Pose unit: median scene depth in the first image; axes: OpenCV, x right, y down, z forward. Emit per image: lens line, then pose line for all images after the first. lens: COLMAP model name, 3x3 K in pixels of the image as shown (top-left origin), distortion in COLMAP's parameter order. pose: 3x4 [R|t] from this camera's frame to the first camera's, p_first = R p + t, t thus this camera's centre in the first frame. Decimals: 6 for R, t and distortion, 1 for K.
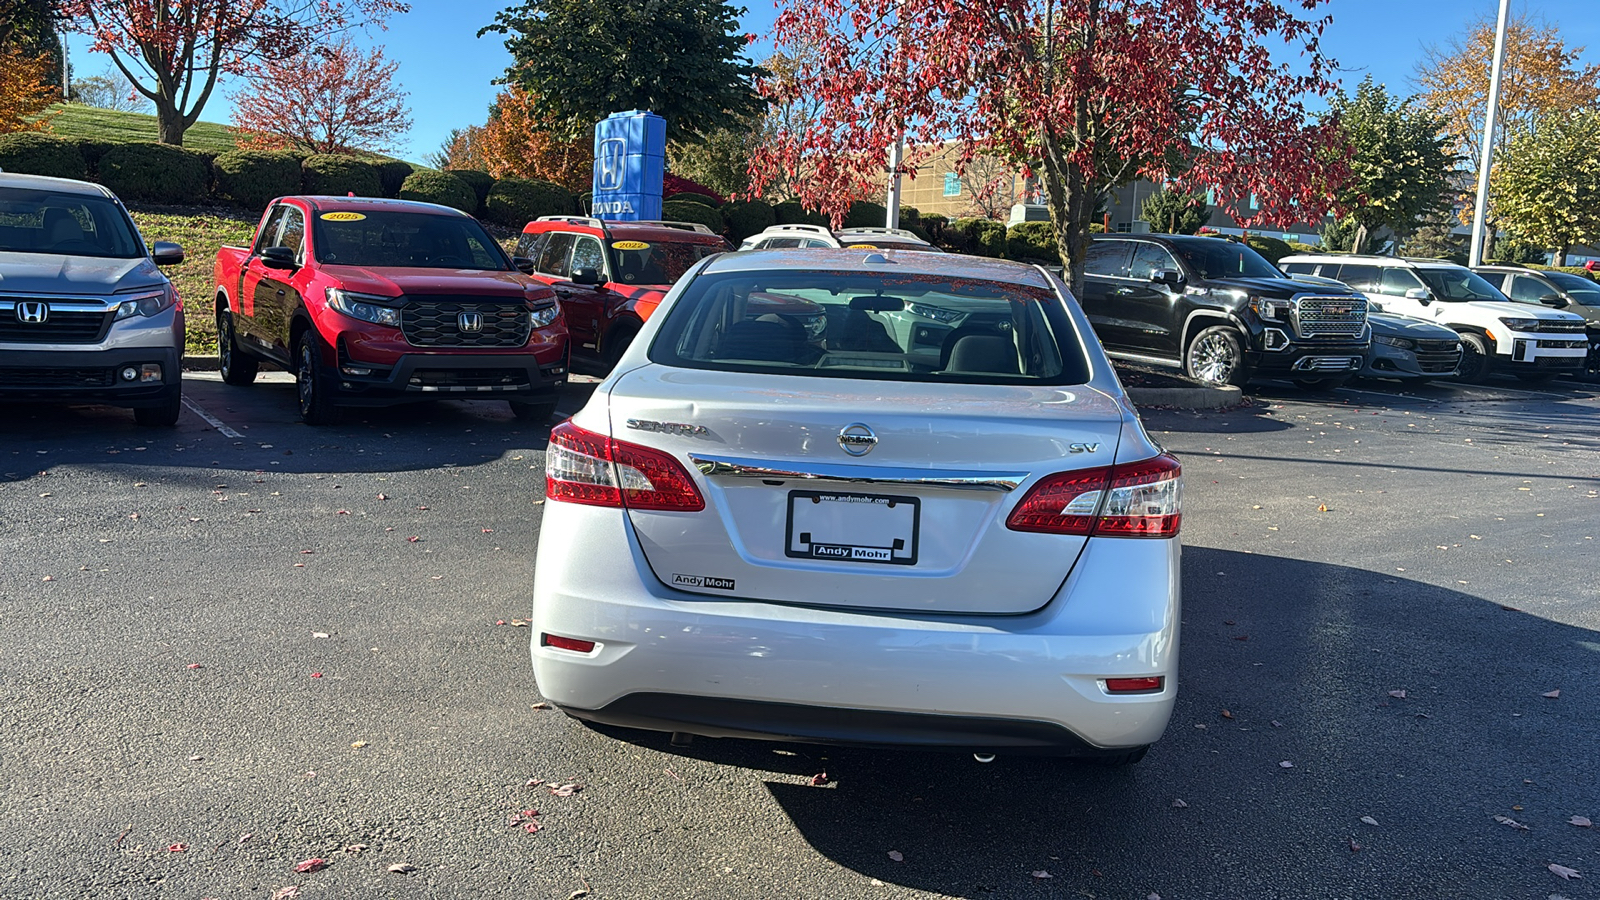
lens RADIAL K [[1398.6, 0, 769.9], [0, 1398.6, 456.2], [0, 0, 1]] dist [0.038212, -0.019906]
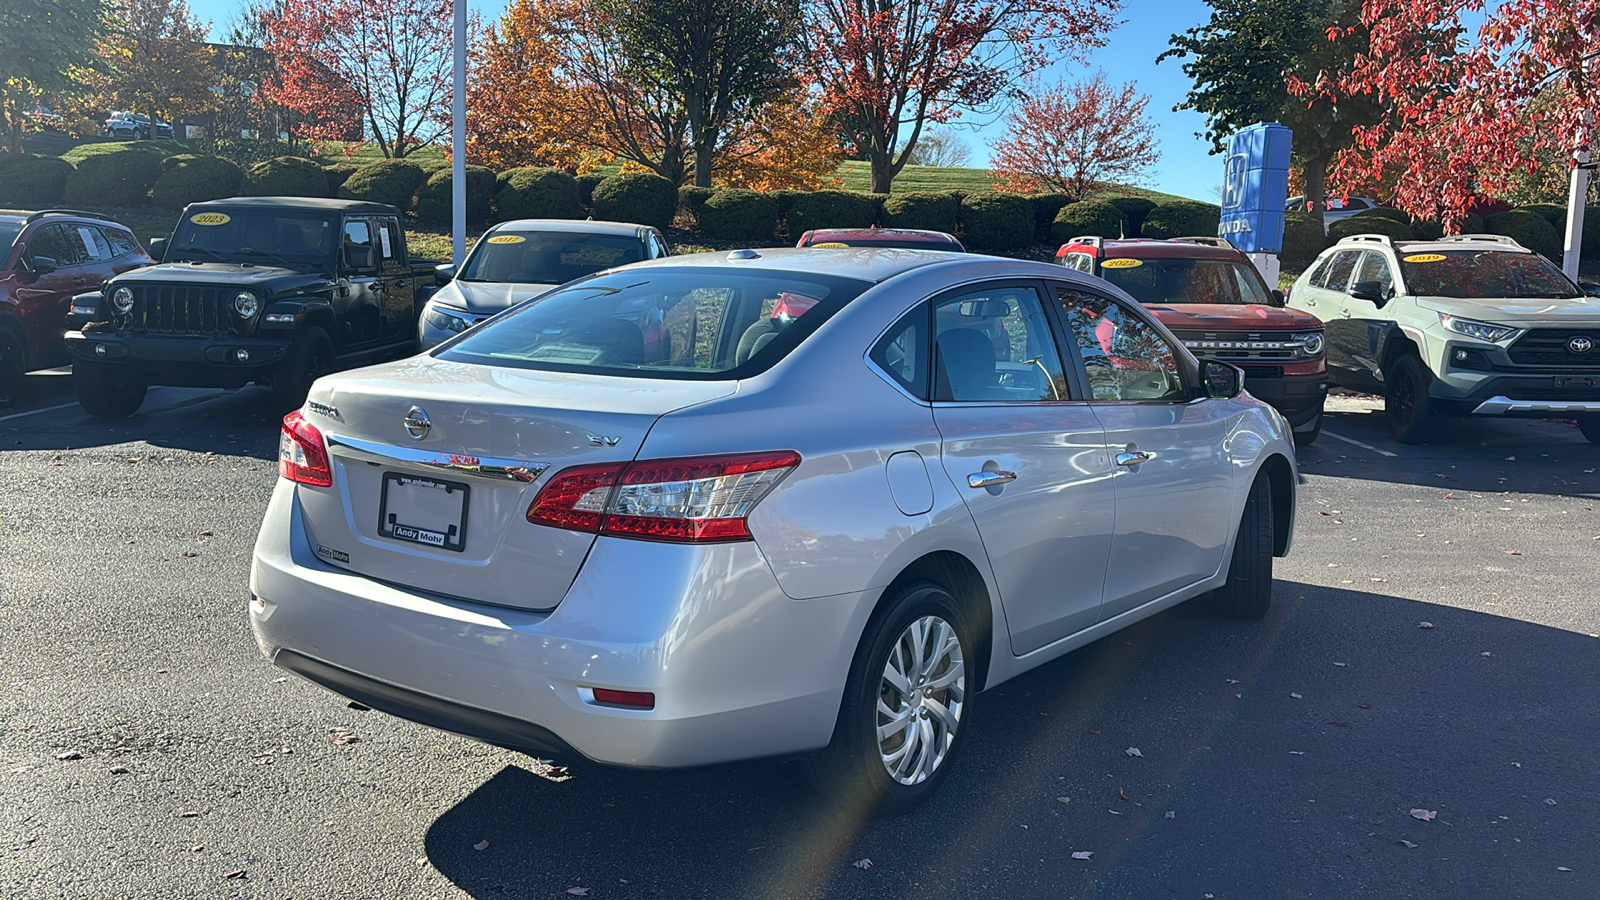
lens RADIAL K [[1398.6, 0, 795.1], [0, 1398.6, 451.4], [0, 0, 1]] dist [0.038212, -0.019906]
pose [[0.854544, 0.039741, -0.517856, 0.165386], [-0.053760, 0.998481, -0.012087, 0.001046], [0.516589, 0.038169, 0.855382, 0.052368]]
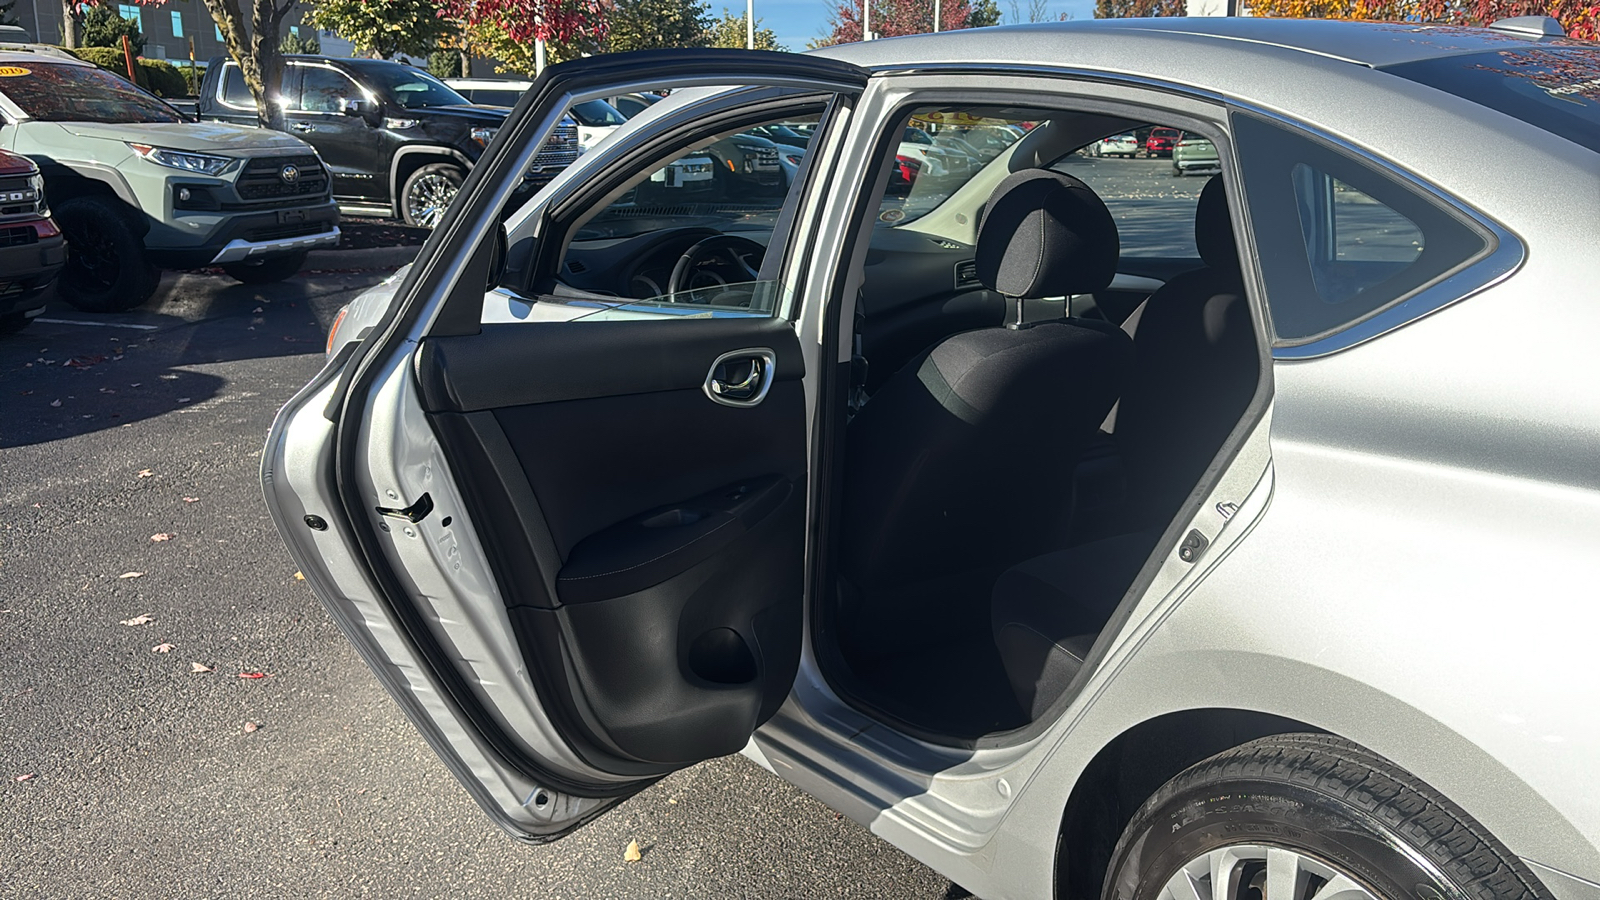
lens RADIAL K [[1398.6, 0, 799.0], [0, 1398.6, 455.9], [0, 0, 1]] dist [0.038212, -0.019906]
pose [[0.731781, -0.195326, 0.652951, -0.116365], [0.120164, 0.980020, 0.158495, -0.028277], [-0.670864, -0.037523, 0.740631, 0.216623]]
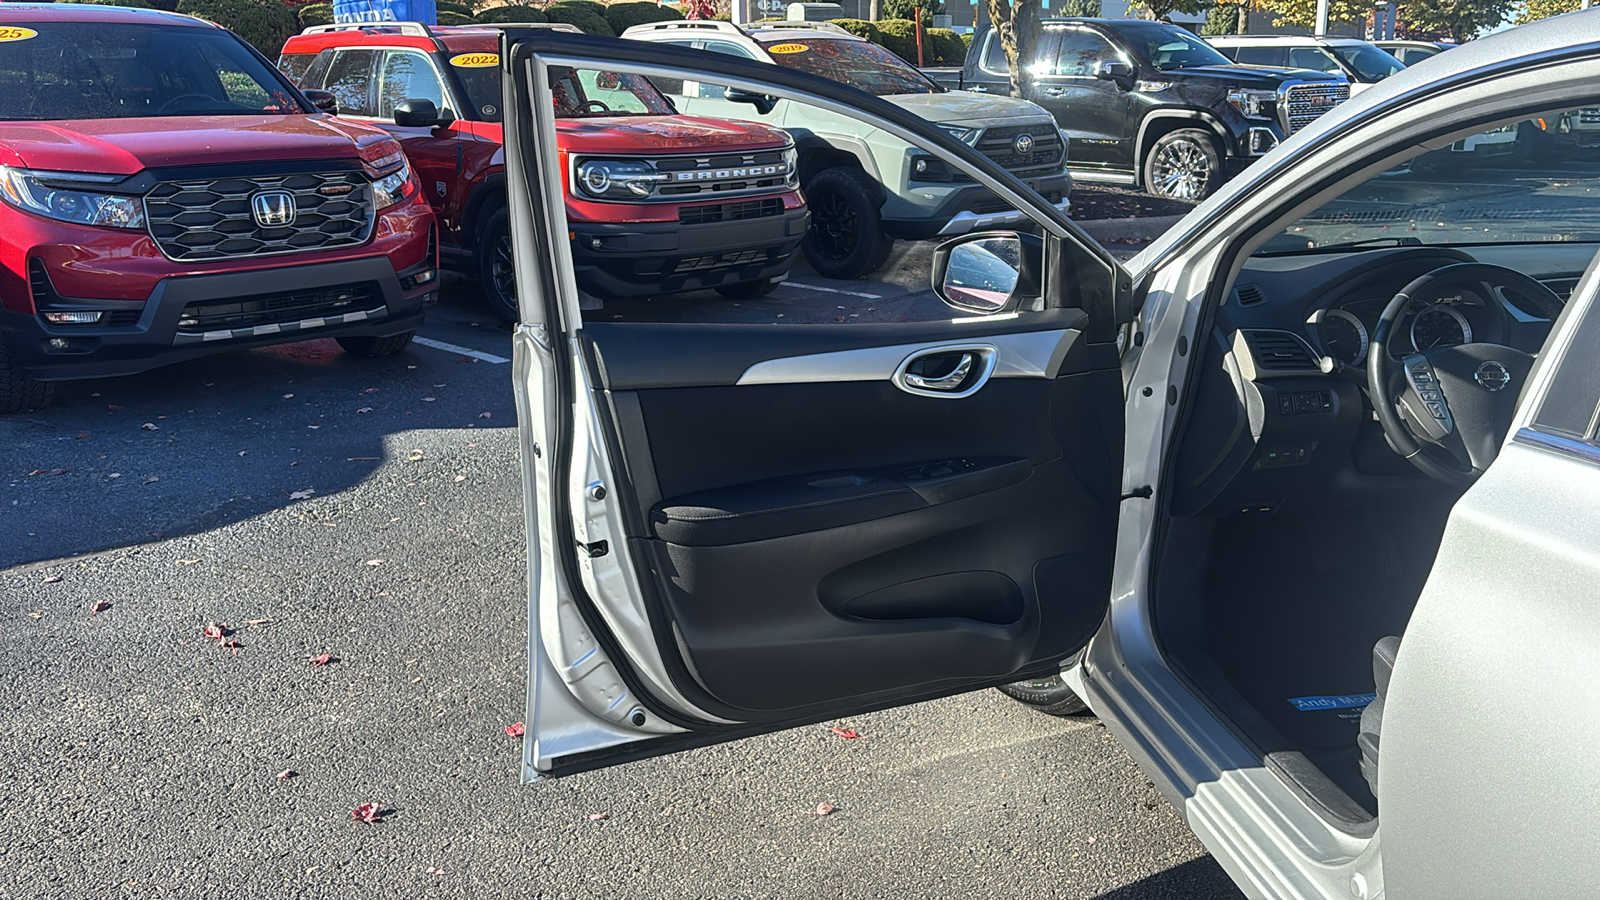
lens RADIAL K [[1398.6, 0, 798.1], [0, 1398.6, 461.7], [0, 0, 1]] dist [0.038212, -0.019906]
pose [[0.972547, -0.113666, 0.203057, -0.085780], [0.086922, 0.986873, 0.136112, -0.034238], [-0.215863, -0.114726, 0.969660, 0.249763]]
